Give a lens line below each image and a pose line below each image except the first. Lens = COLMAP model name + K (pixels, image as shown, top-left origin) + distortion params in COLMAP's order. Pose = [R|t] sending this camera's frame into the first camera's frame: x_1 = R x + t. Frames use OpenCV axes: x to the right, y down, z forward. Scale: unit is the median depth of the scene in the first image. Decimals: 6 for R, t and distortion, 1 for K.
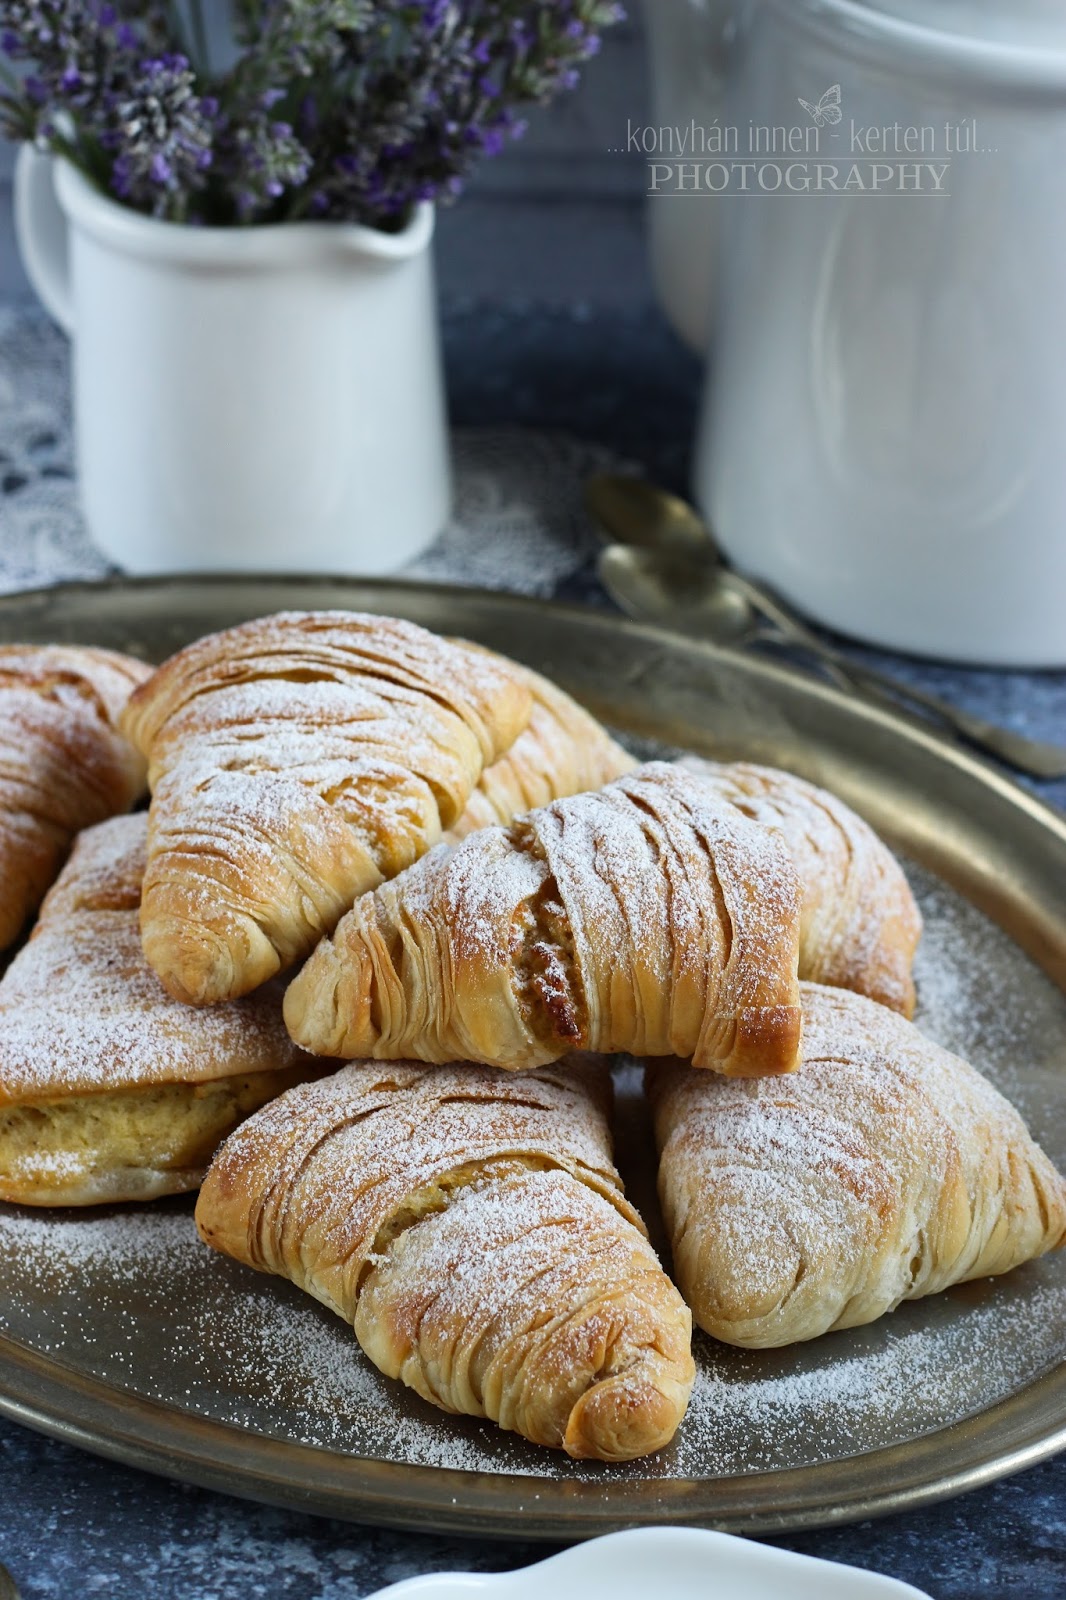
lens RADIAL K [[3998.9, 0, 533.0], [0, 3998.9, 800.0], [0, 0, 1]] dist [-0.099008, -0.247703]
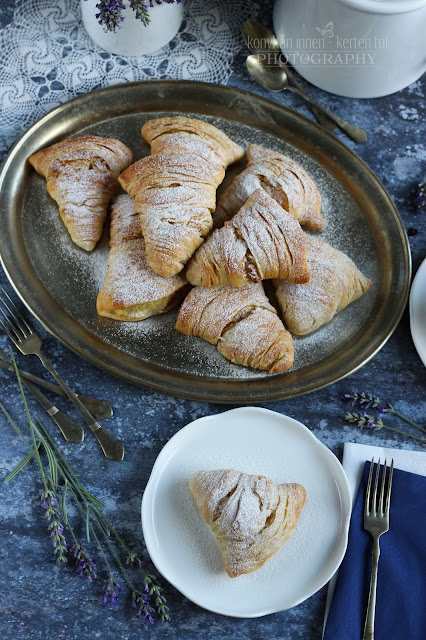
lens RADIAL K [[1599.6, 0, 213.0], [0, 1599.6, 320.0], [0, 0, 1]] dist [-0.099008, -0.247703]
pose [[0.978499, -0.184554, 0.092086, -0.205371], [0.093185, 0.793886, 0.600884, -0.956231], [-0.184002, -0.579383, 0.794014, -0.397067]]
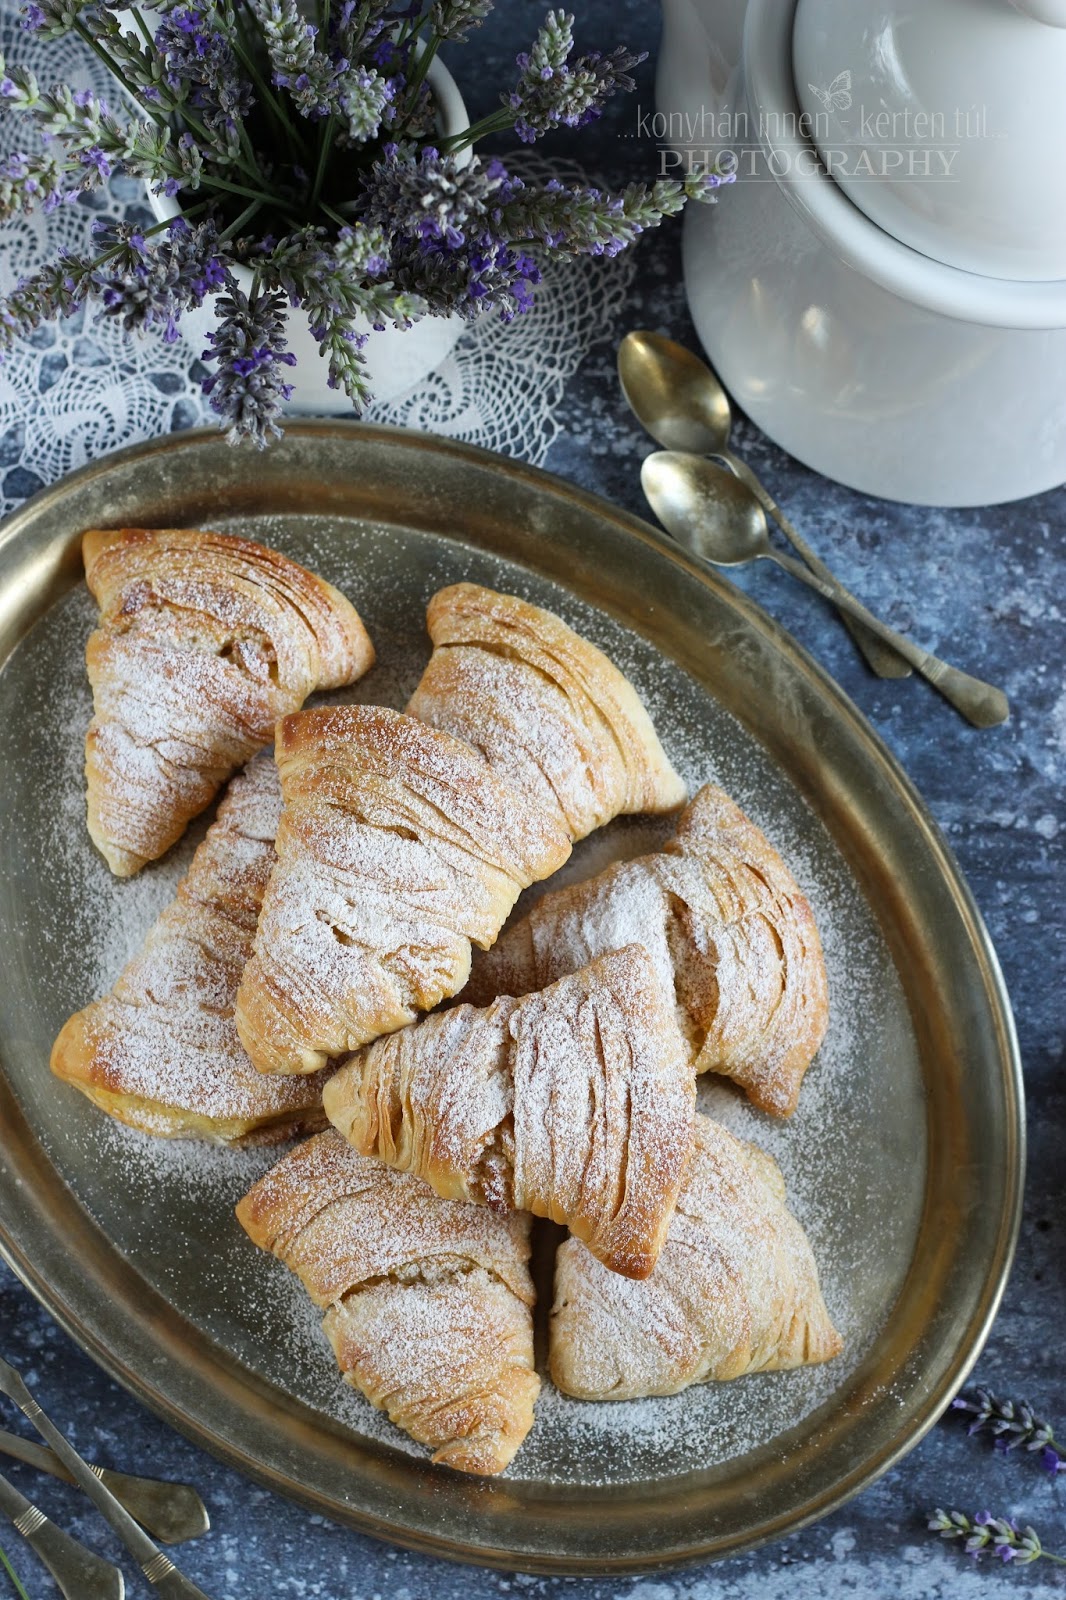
lens RADIAL K [[3998.9, 0, 533.0], [0, 3998.9, 800.0], [0, 0, 1]] dist [-0.099008, -0.247703]
pose [[0.965978, 0.256786, -0.030771, 0.026117], [-0.171402, 0.724751, 0.667351, -0.992361], [0.193668, -0.639372, 0.744108, 0.038799]]
